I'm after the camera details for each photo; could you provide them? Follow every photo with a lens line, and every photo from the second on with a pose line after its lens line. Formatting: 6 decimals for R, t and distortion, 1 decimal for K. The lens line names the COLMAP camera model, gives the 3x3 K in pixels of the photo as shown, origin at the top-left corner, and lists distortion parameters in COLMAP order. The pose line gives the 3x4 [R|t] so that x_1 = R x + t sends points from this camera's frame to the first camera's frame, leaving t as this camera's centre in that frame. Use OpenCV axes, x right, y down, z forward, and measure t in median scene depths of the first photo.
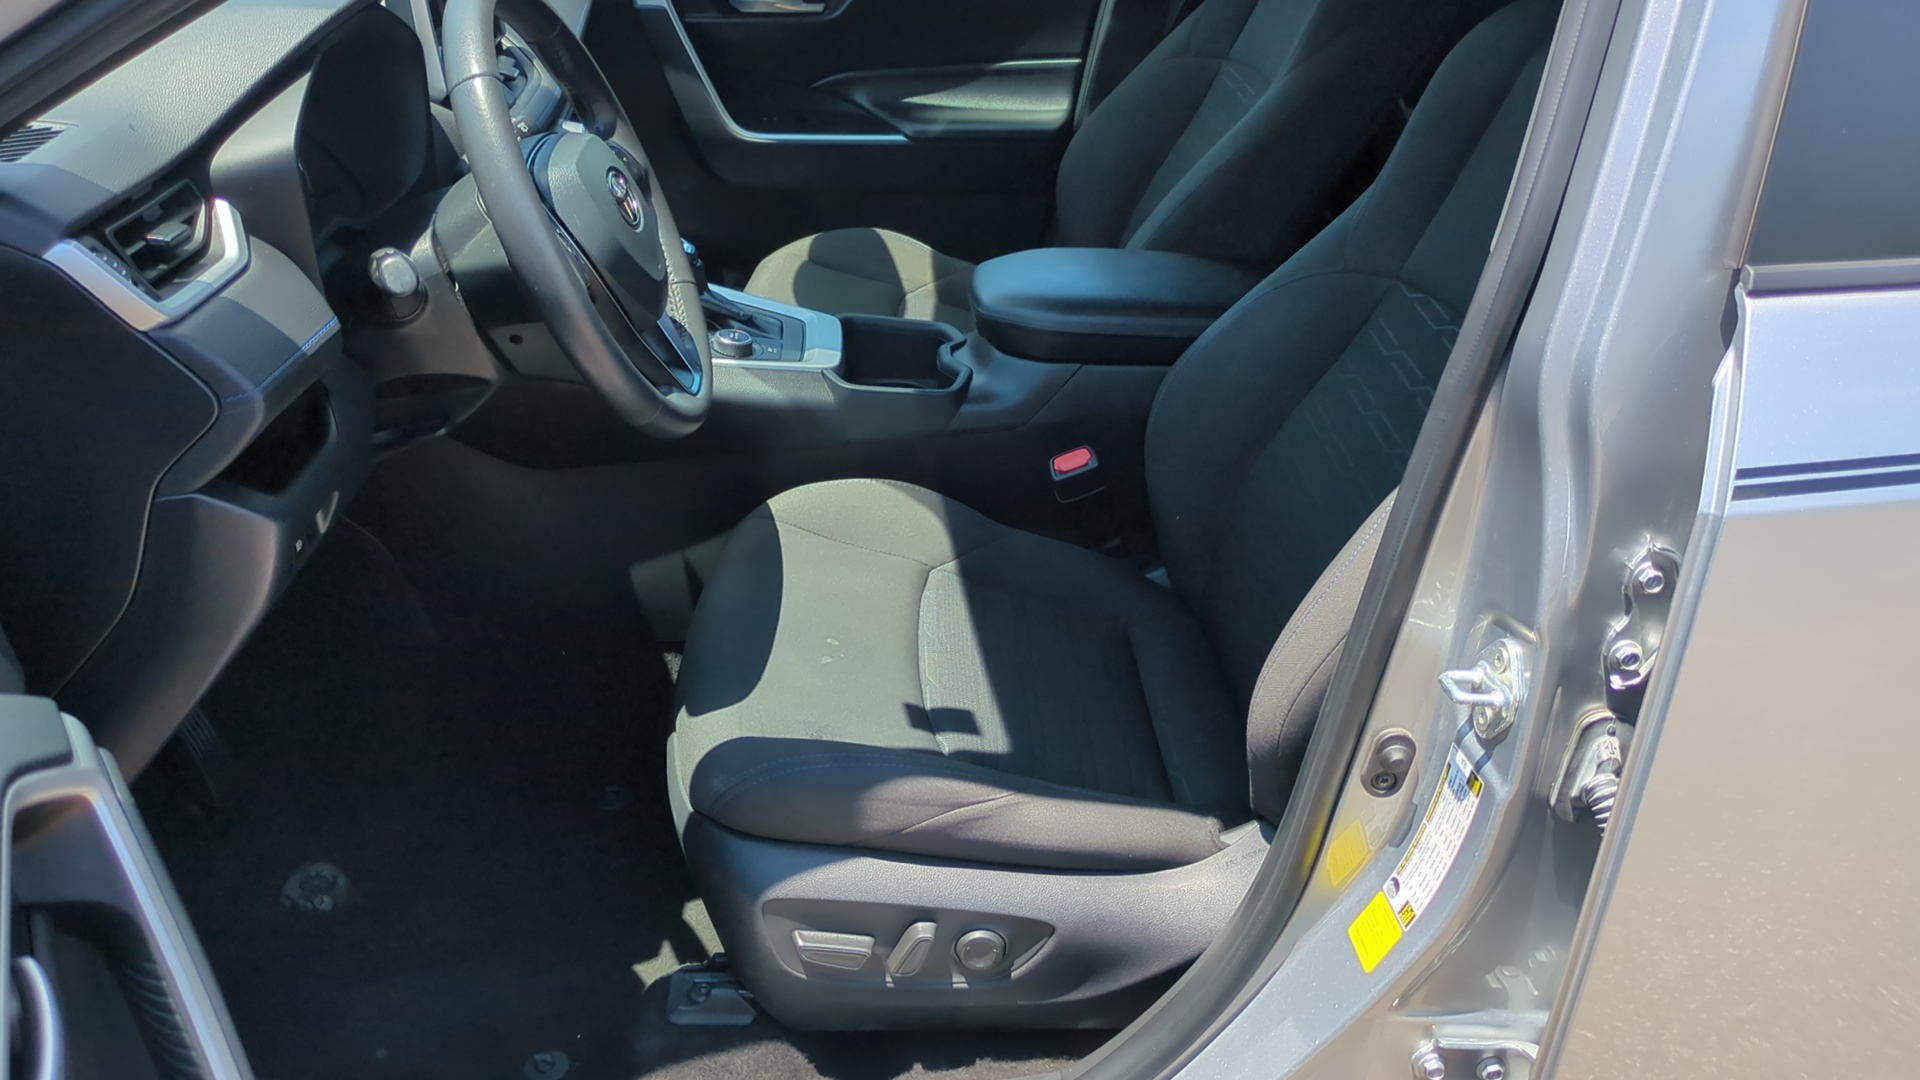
lens RADIAL K [[1644.5, 0, 953.3], [0, 1644.5, 518.3], [0, 0, 1]] dist [0.043043, -0.100505]
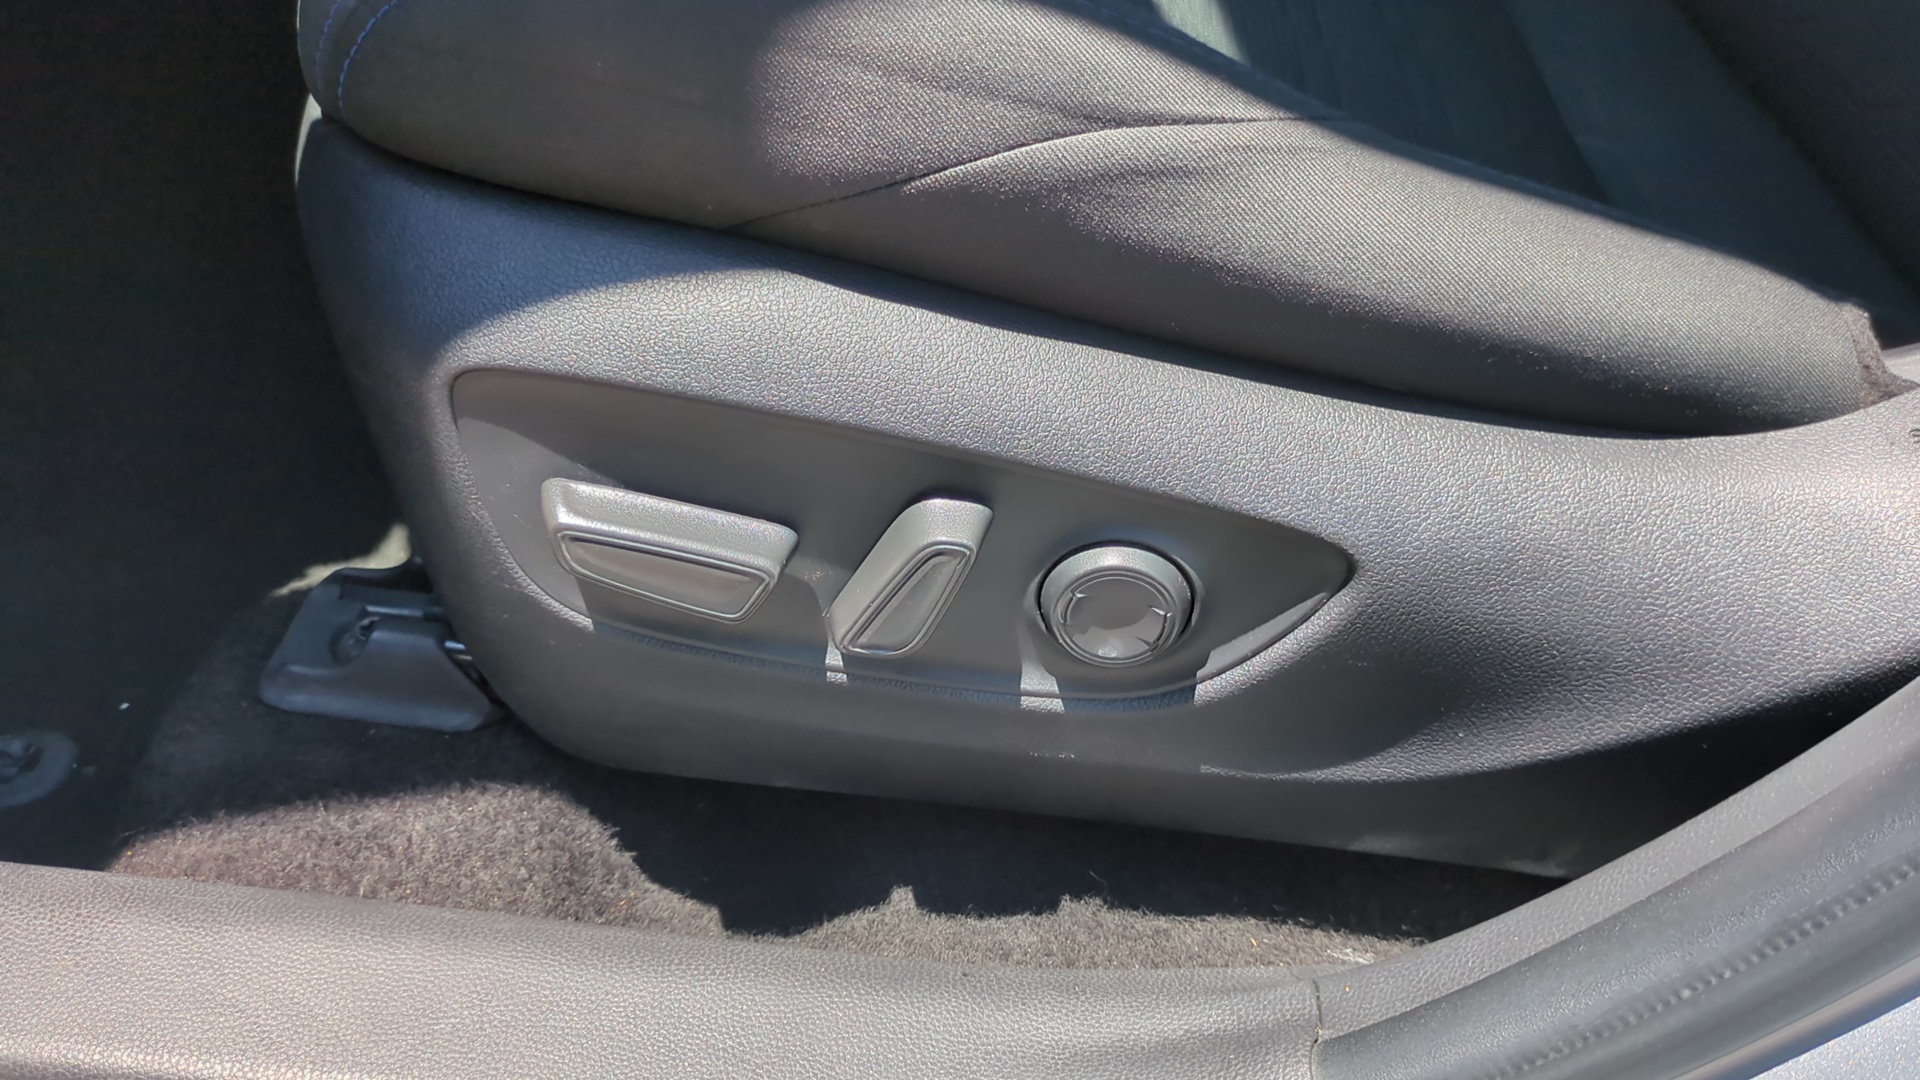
lens RADIAL K [[1644.5, 0, 953.3], [0, 1644.5, 518.3], [0, 0, 1]] dist [0.043043, -0.100505]
pose [[0.991994, 0.112850, -0.056684, 0.001103], [-0.101441, 0.979401, 0.174594, 0.190742], [0.075219, -0.167446, 0.983008, 0.677996]]
